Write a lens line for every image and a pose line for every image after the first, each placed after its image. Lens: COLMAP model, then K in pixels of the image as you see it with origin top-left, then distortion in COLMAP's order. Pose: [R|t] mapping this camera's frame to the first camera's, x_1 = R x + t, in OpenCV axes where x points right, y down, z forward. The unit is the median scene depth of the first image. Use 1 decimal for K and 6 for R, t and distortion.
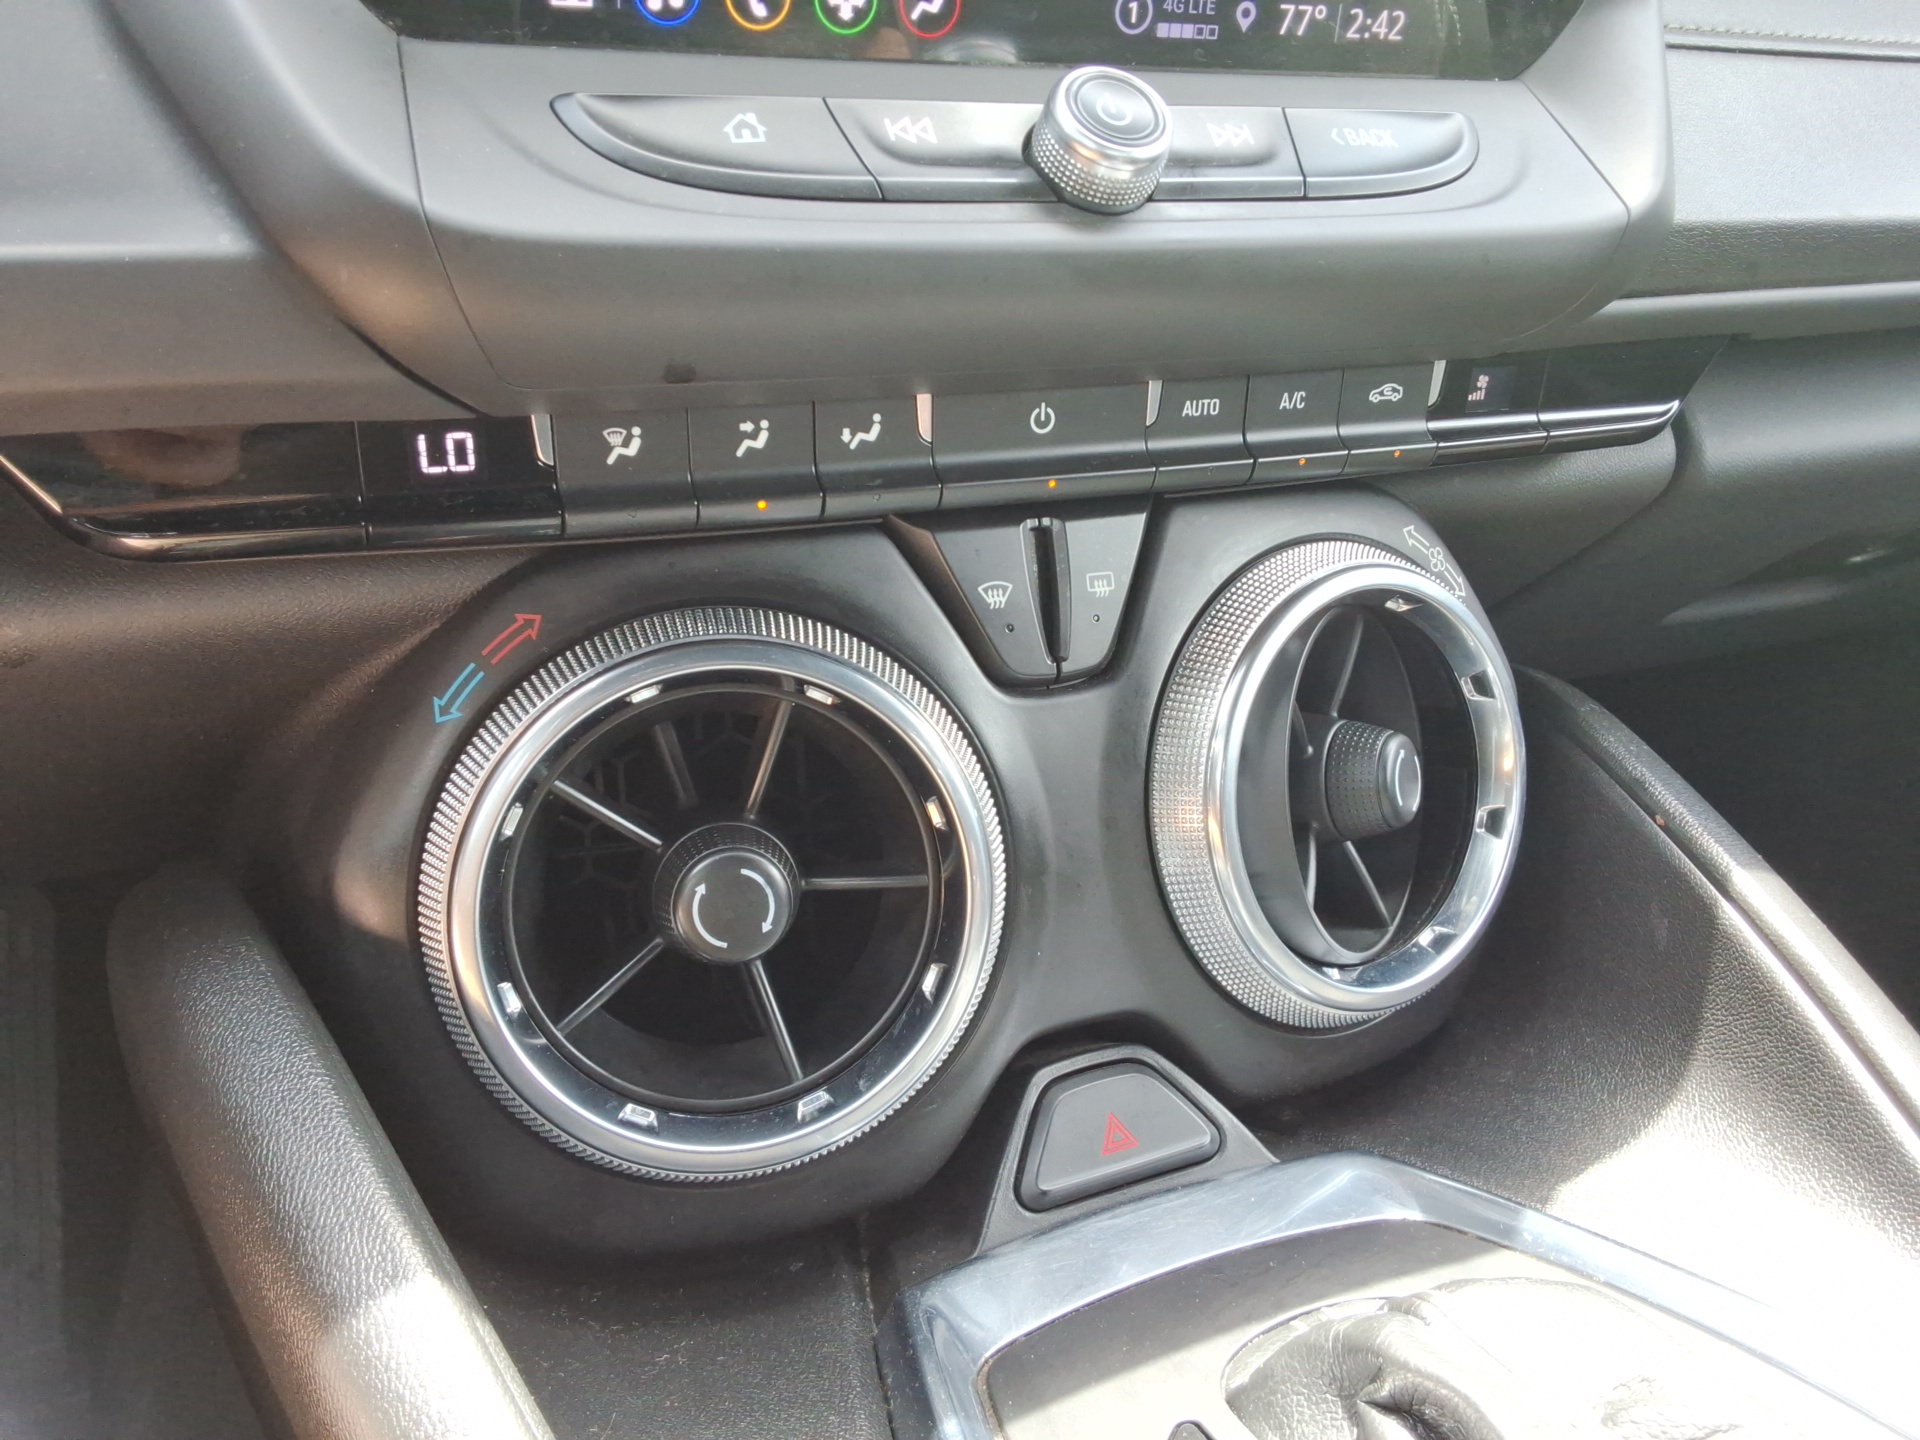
lens RADIAL K [[1529.1, 0, 947.0], [0, 1529.1, 728.4], [0, 0, 1]] dist [0.089848, -0.131210]
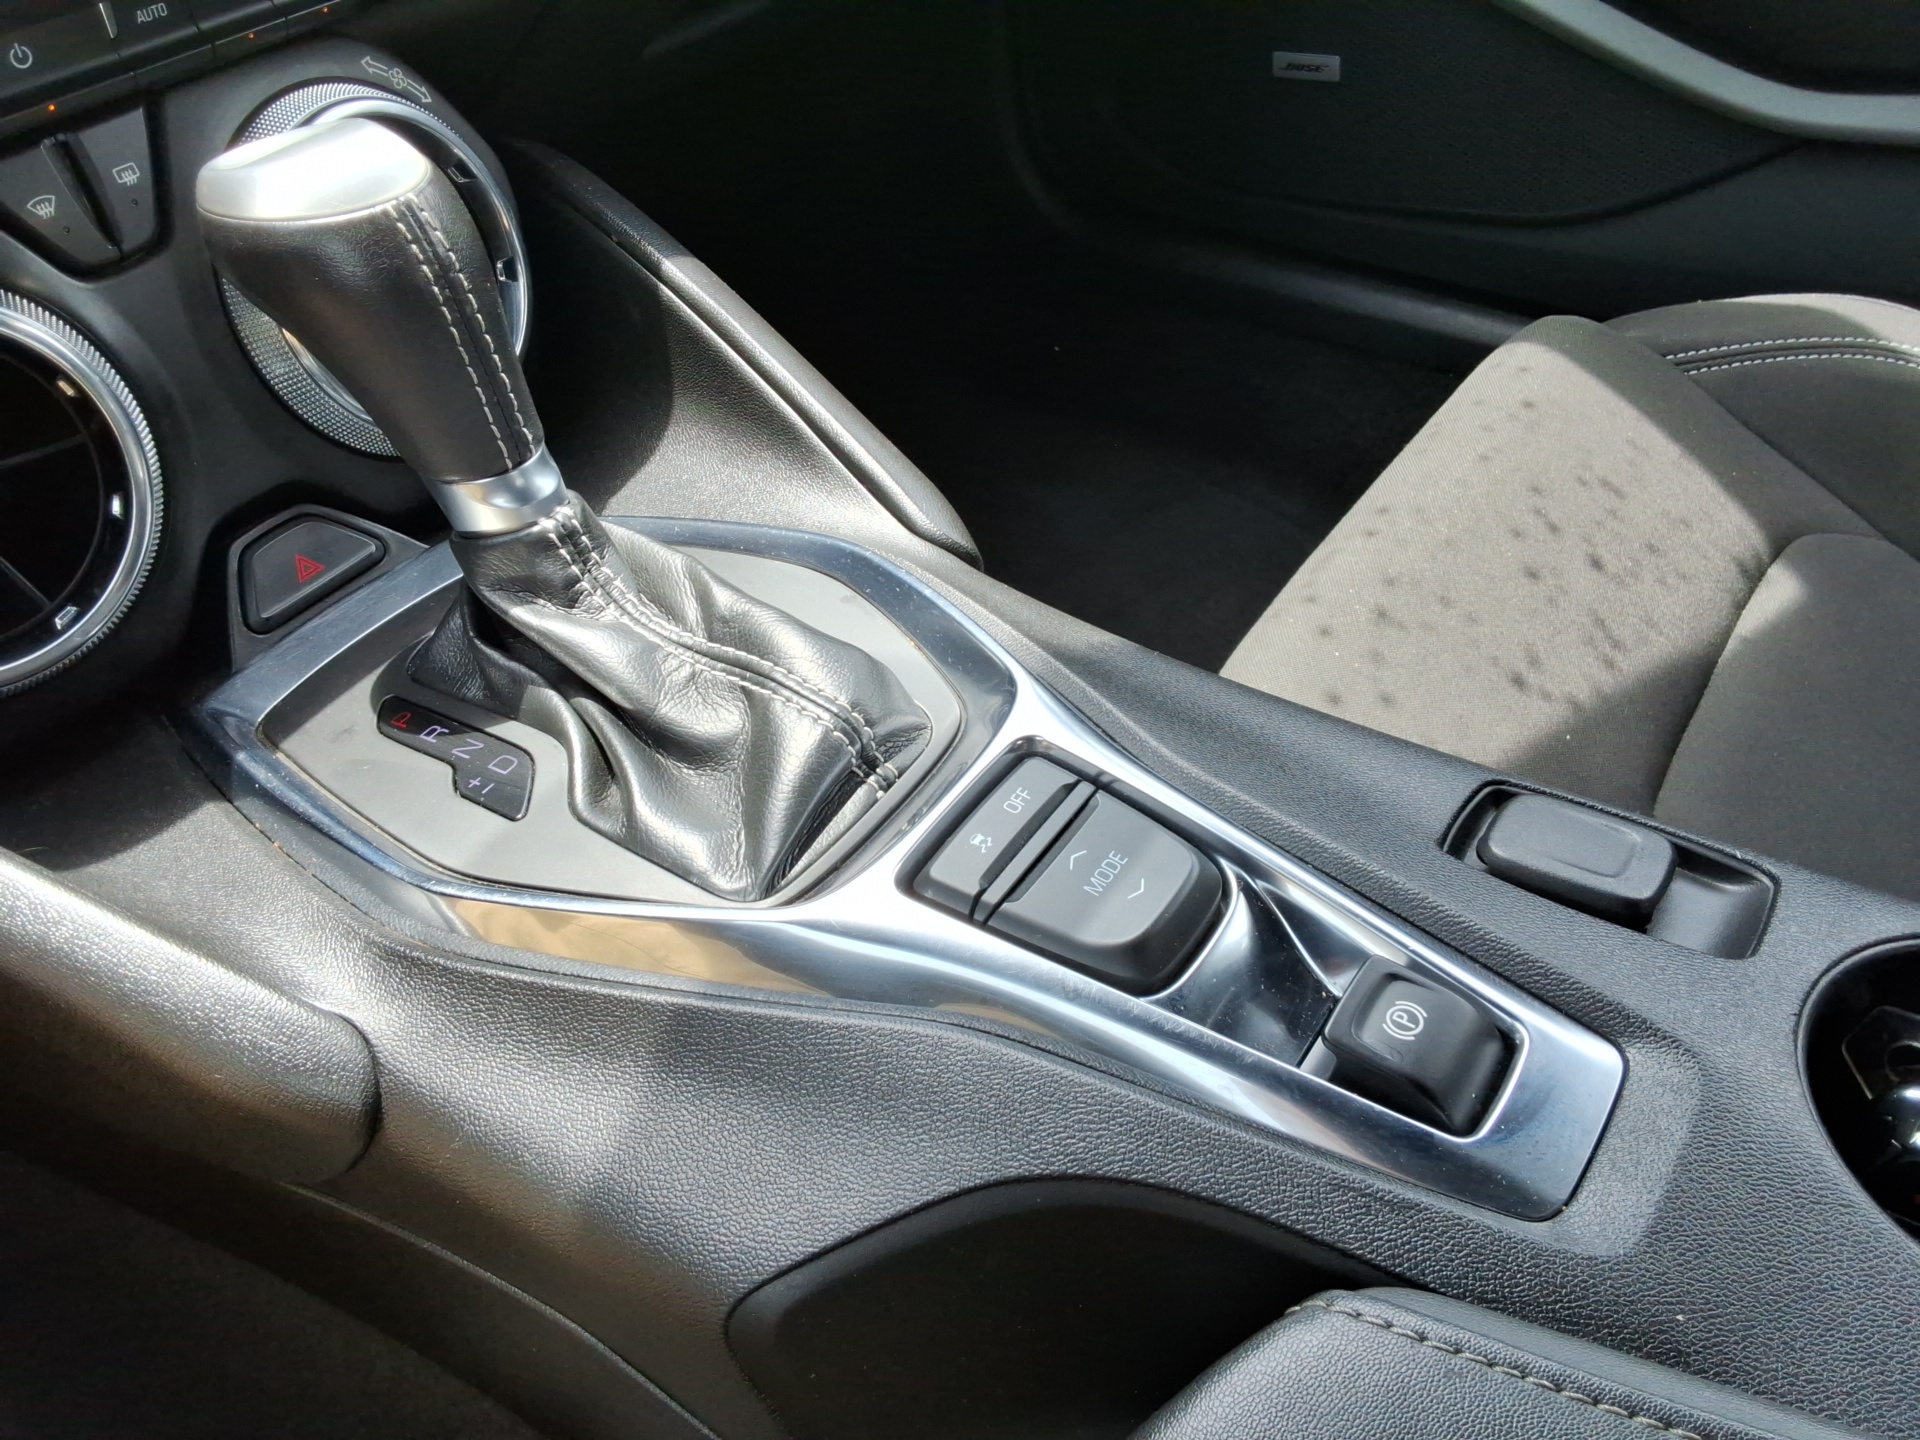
lens RADIAL K [[1529.1, 0, 967.3], [0, 1529.1, 688.4], [0, 0, 1]] dist [0.089848, -0.131210]
pose [[0.850233, -0.373010, 0.371439, 0.055247], [0.228934, 0.897405, 0.377165, -0.037148], [-0.474017, -0.235643, 0.848398, -0.543219]]
